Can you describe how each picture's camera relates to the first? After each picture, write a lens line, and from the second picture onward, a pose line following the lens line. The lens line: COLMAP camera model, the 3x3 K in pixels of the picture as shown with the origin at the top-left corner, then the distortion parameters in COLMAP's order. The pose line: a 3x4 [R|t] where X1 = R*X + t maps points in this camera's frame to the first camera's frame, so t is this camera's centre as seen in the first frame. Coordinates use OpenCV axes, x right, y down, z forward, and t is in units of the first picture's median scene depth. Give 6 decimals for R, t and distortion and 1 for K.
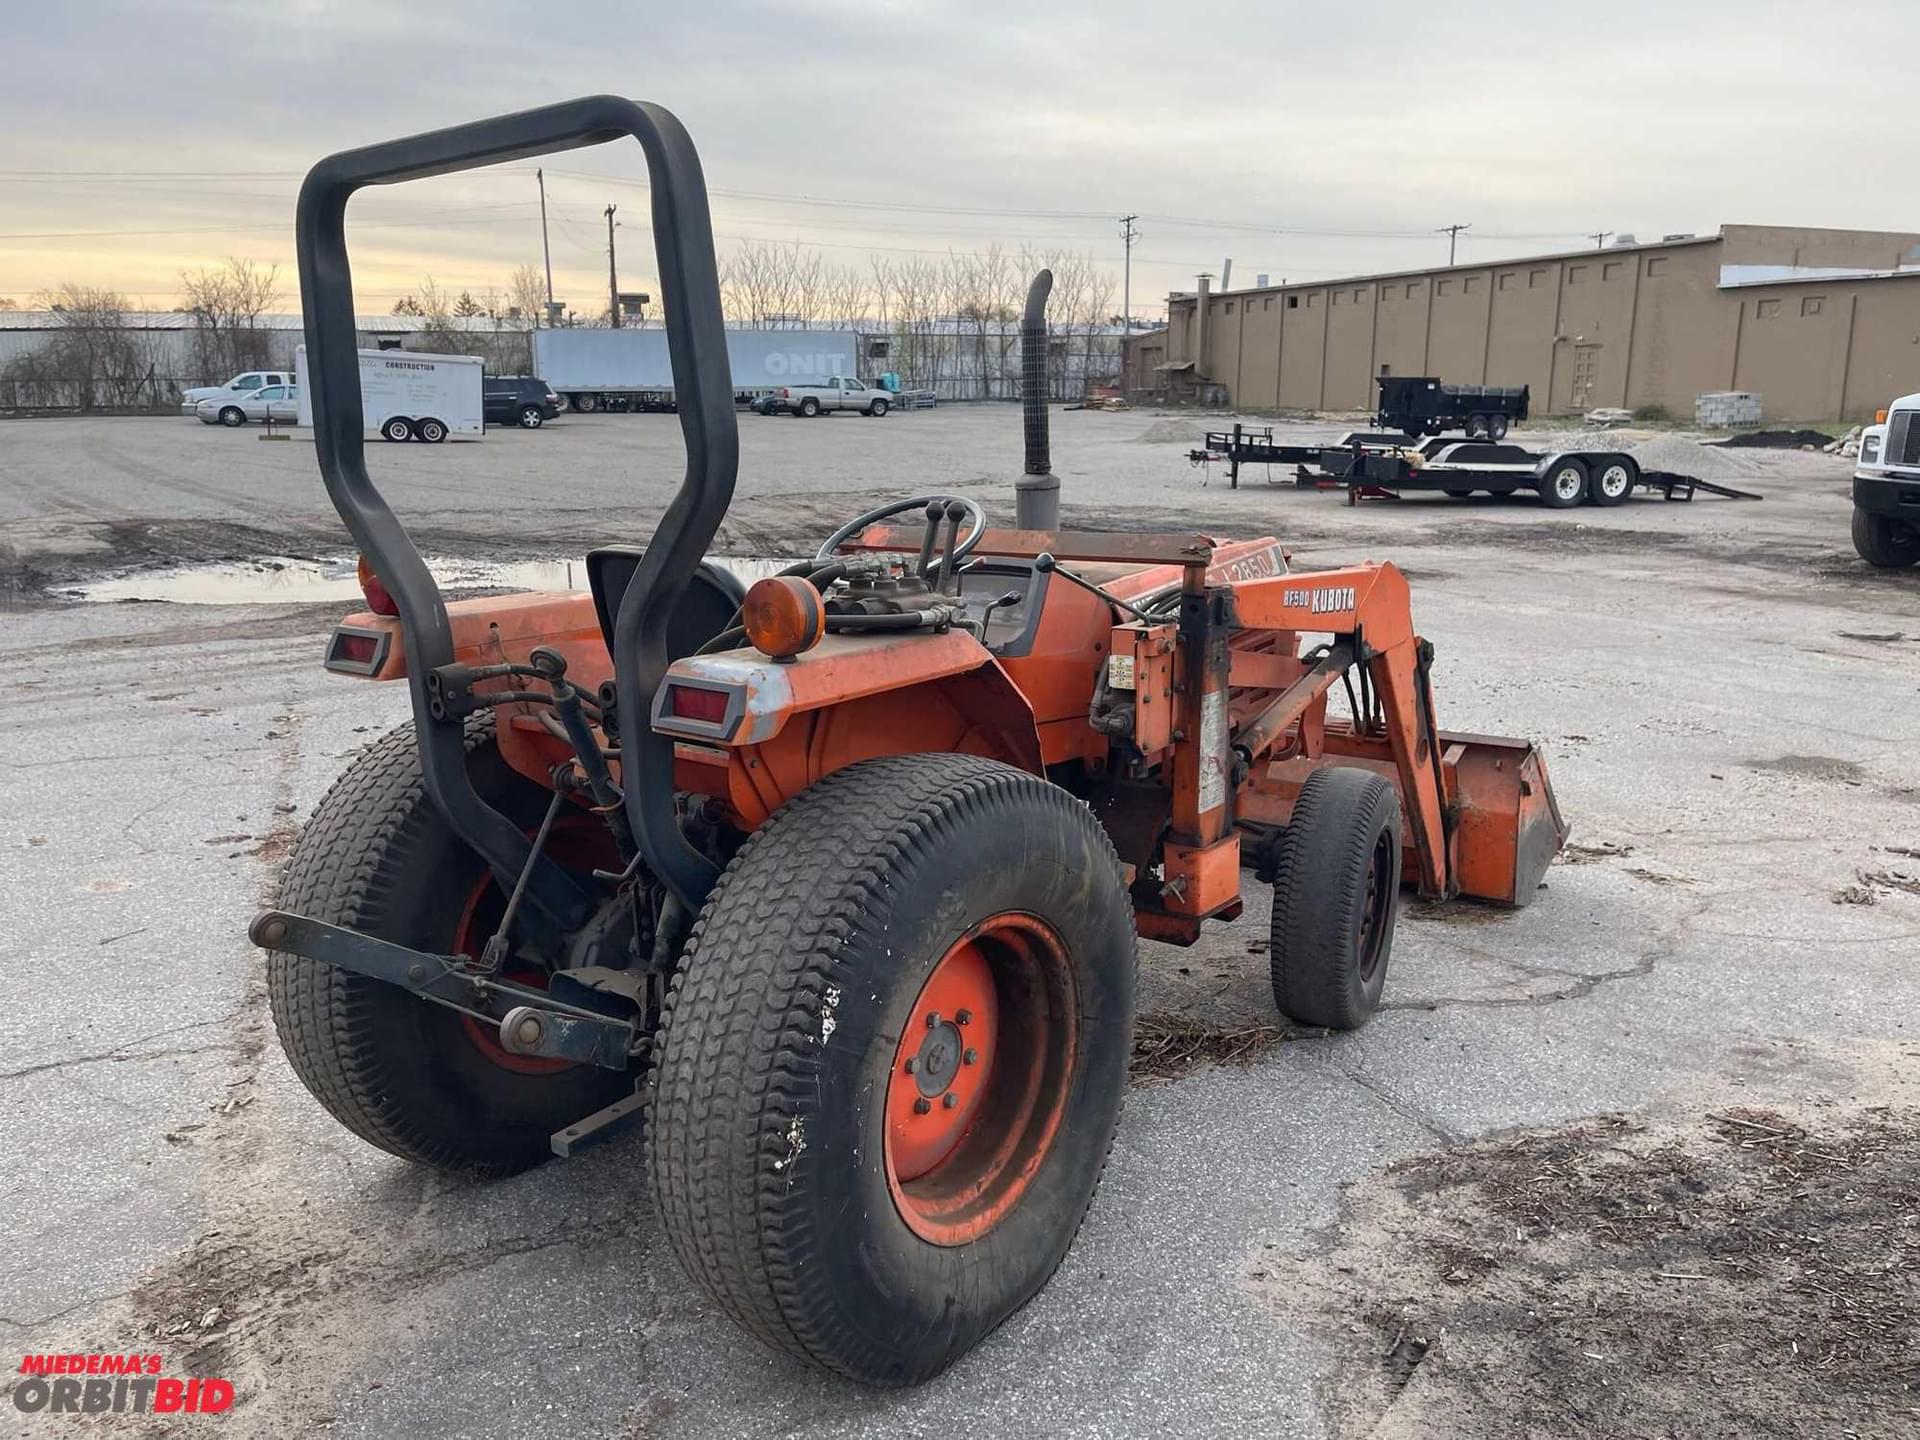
lens RADIAL K [[1438.6, 0, 970.5], [0, 1438.6, 714.4], [0, 0, 1]] dist [0.053089, -0.070322]
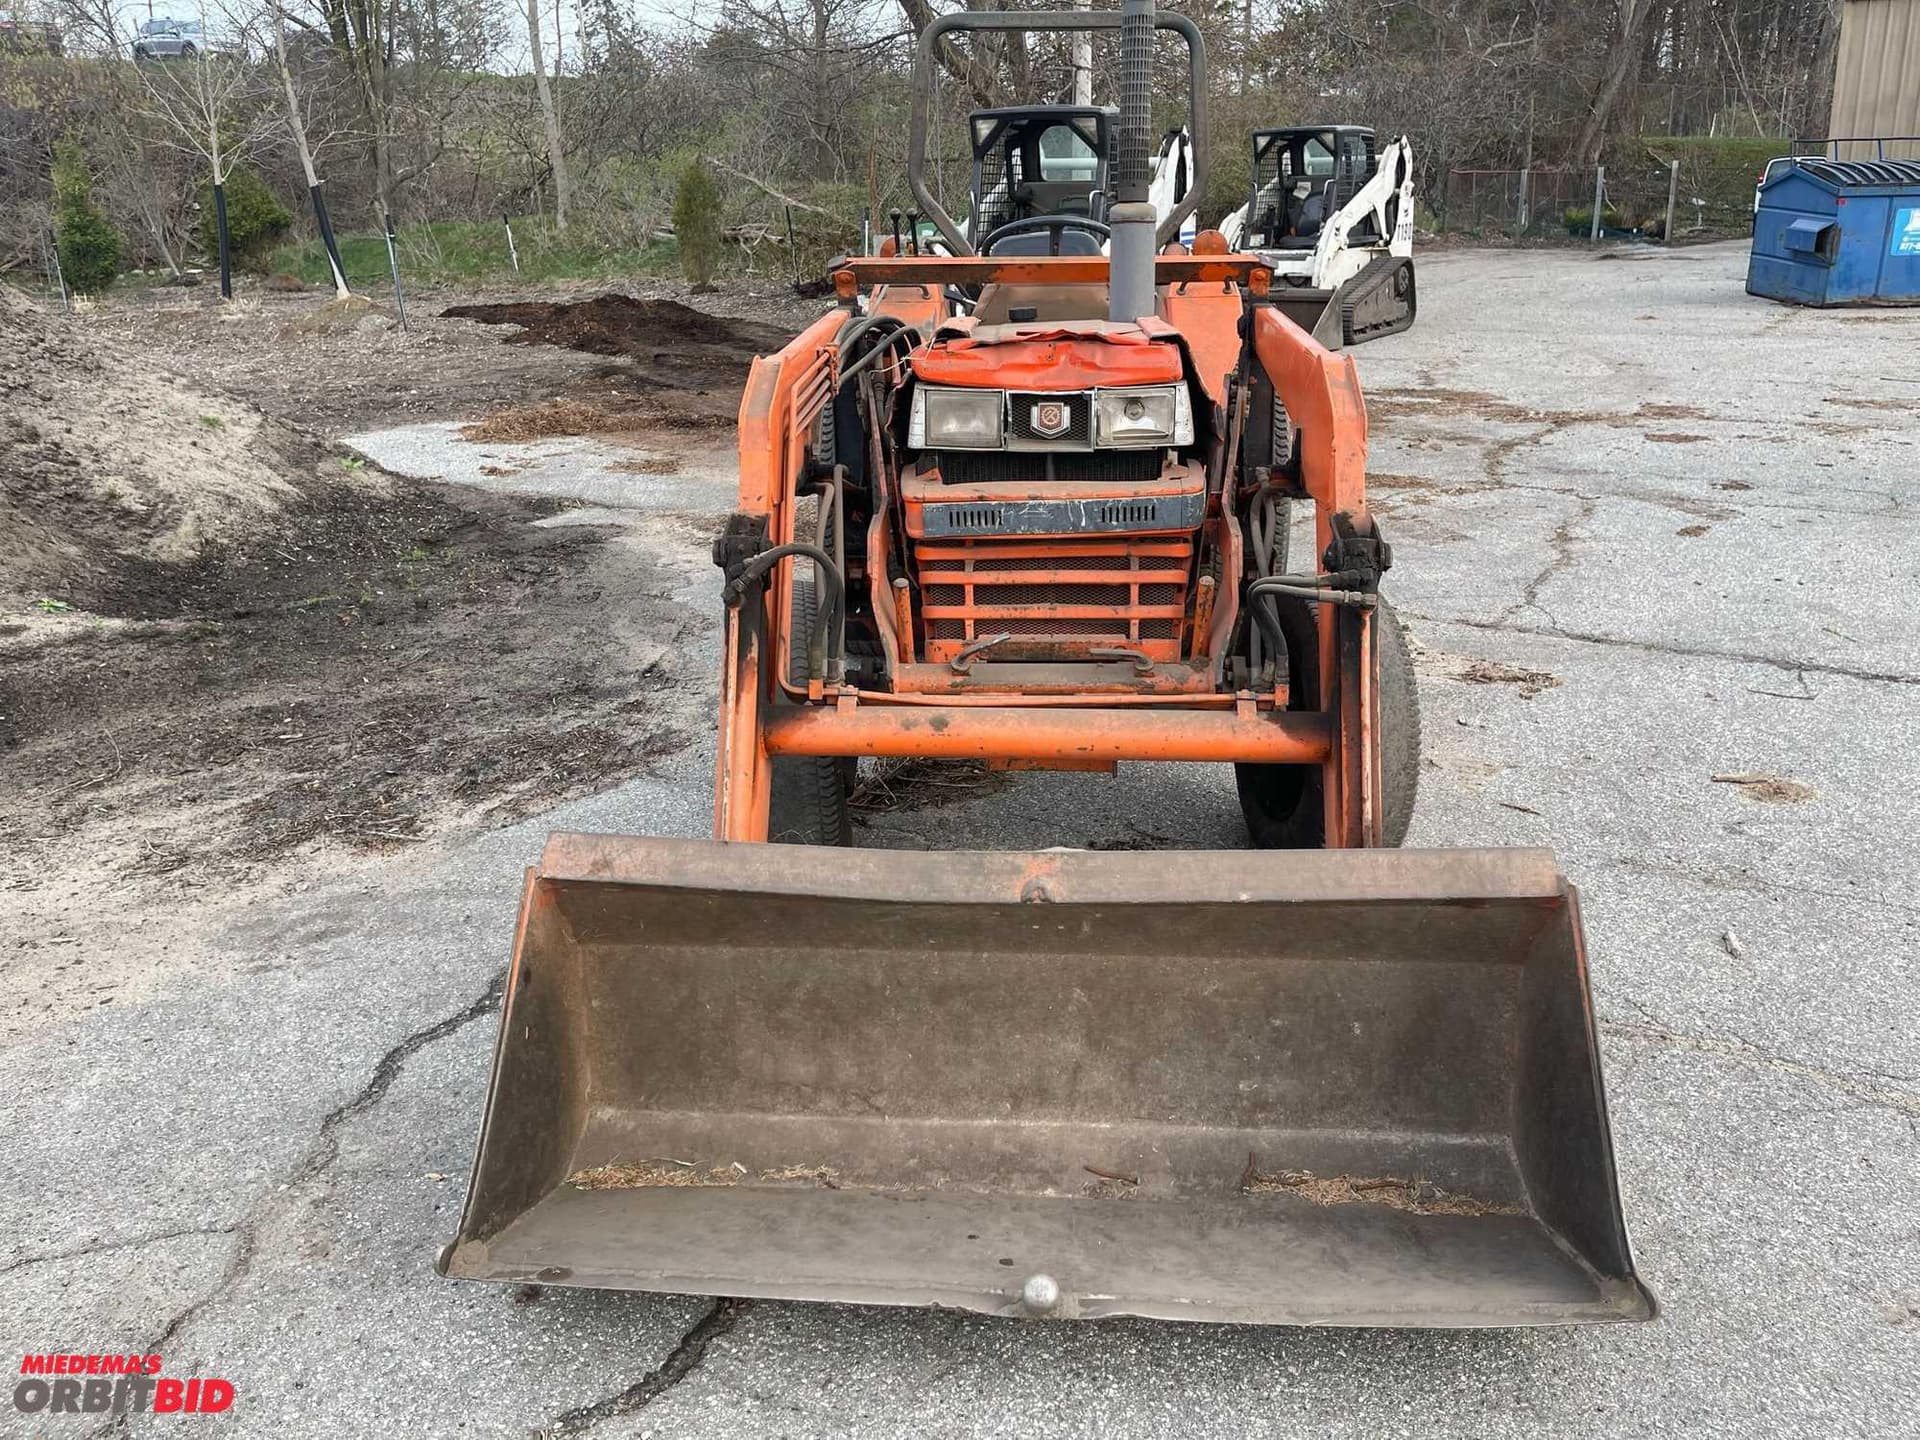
lens RADIAL K [[1438.6, 0, 970.5], [0, 1438.6, 714.4], [0, 0, 1]] dist [0.053089, -0.070322]
pose [[-0.833271, 0.197541, -0.516369, 0.633378], [-0.096379, 0.867784, 0.487506, -0.328063], [0.544400, 0.455992, -0.704060, 1.735081]]
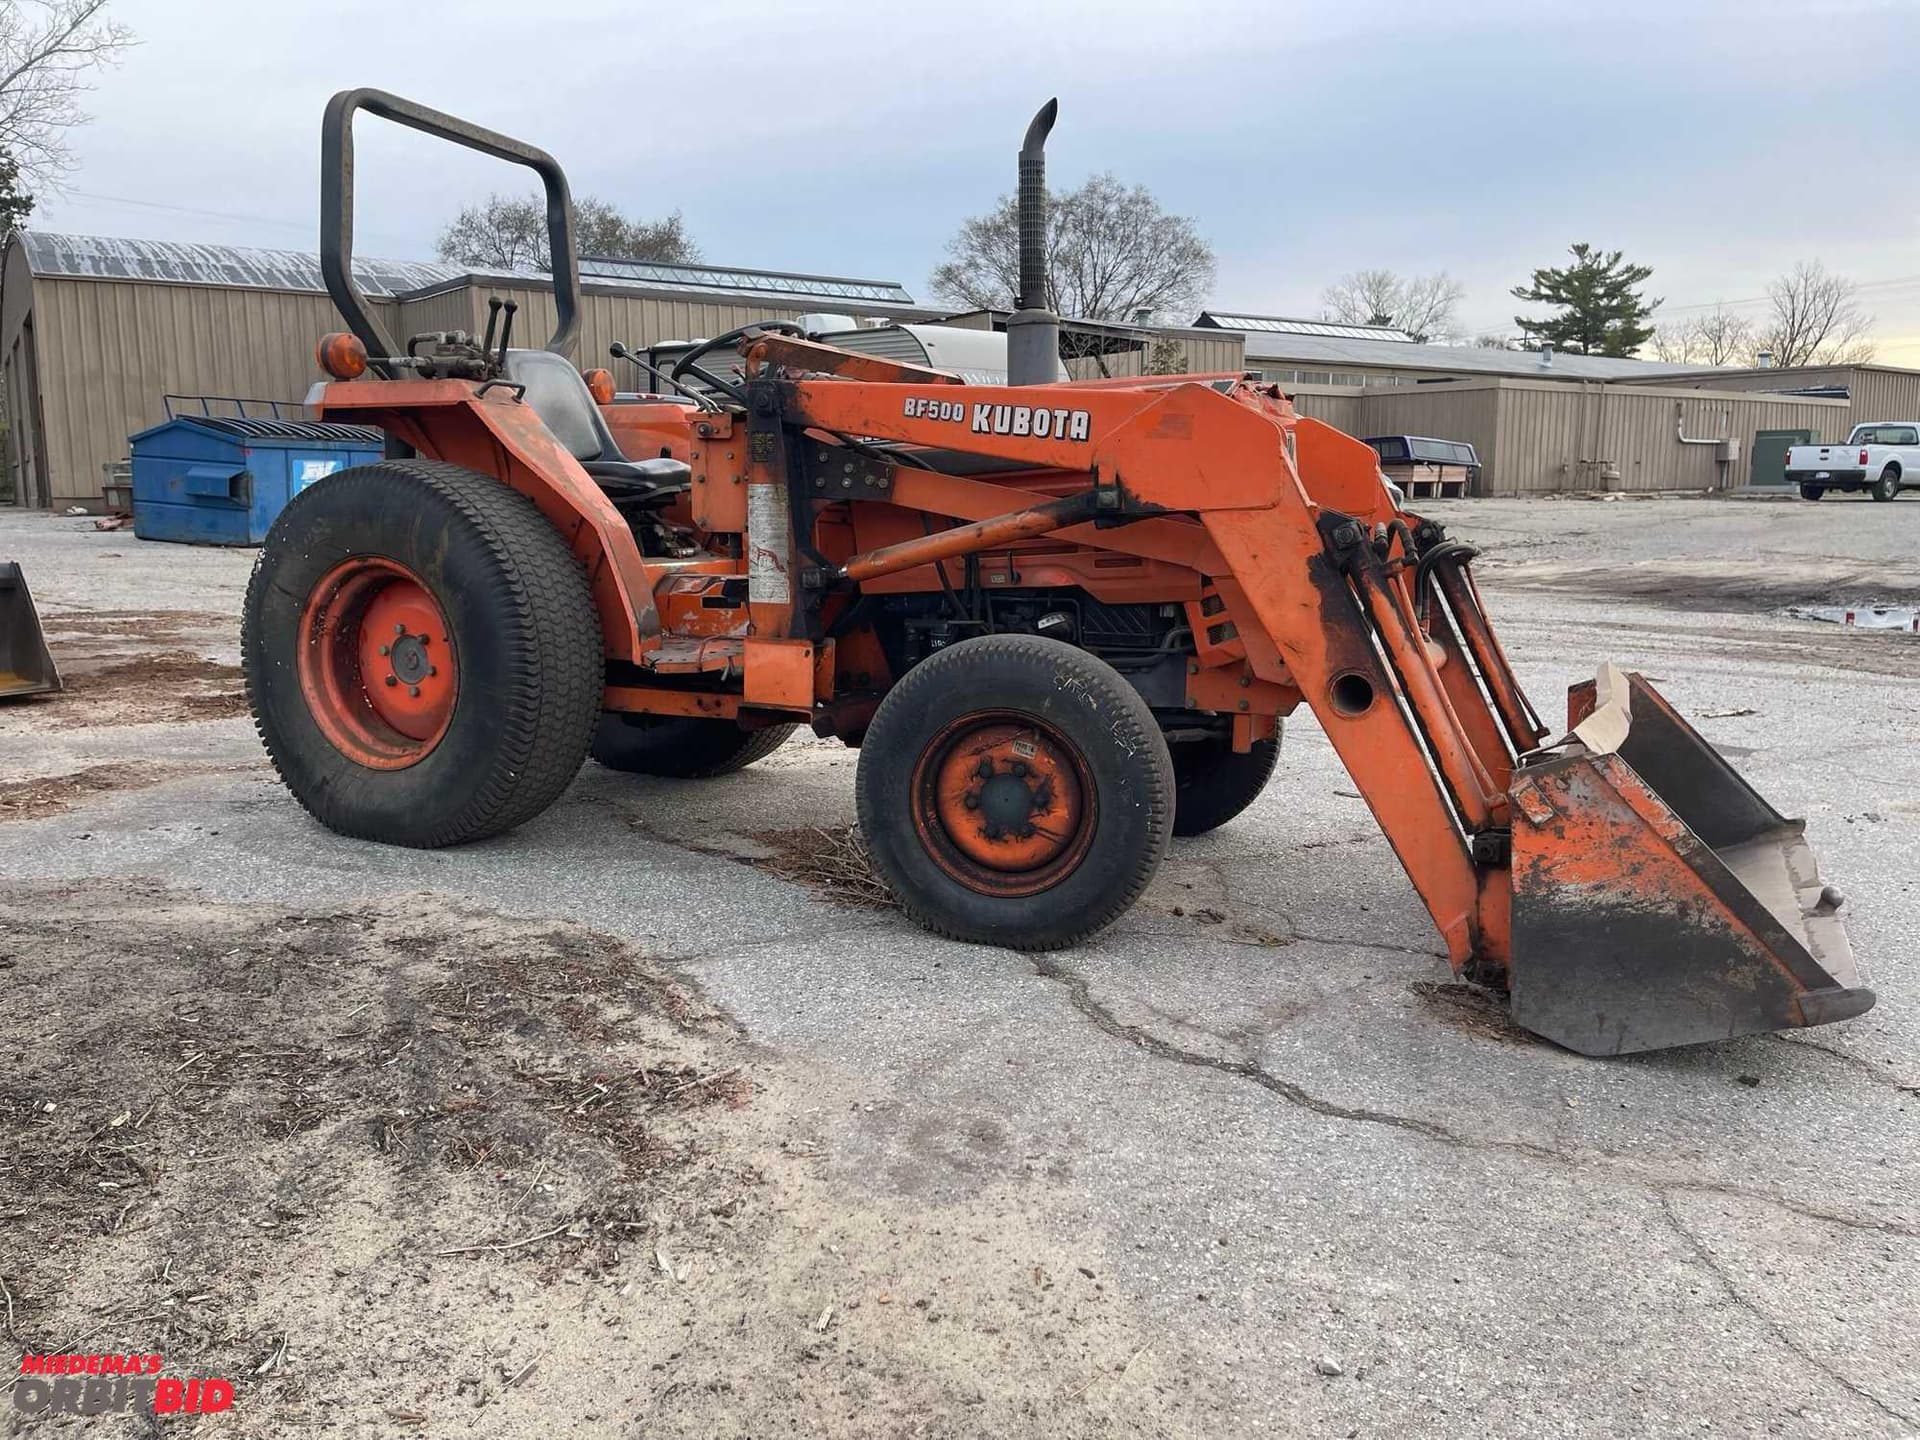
lens RADIAL K [[1438.6, 0, 970.5], [0, 1438.6, 714.4], [0, 0, 1]] dist [0.053089, -0.070322]
pose [[0.210432, 0.145444, -0.966729, 1.077035], [-0.219404, 0.970671, 0.098279, 0.009219], [0.952670, 0.191423, 0.236171, 0.818271]]
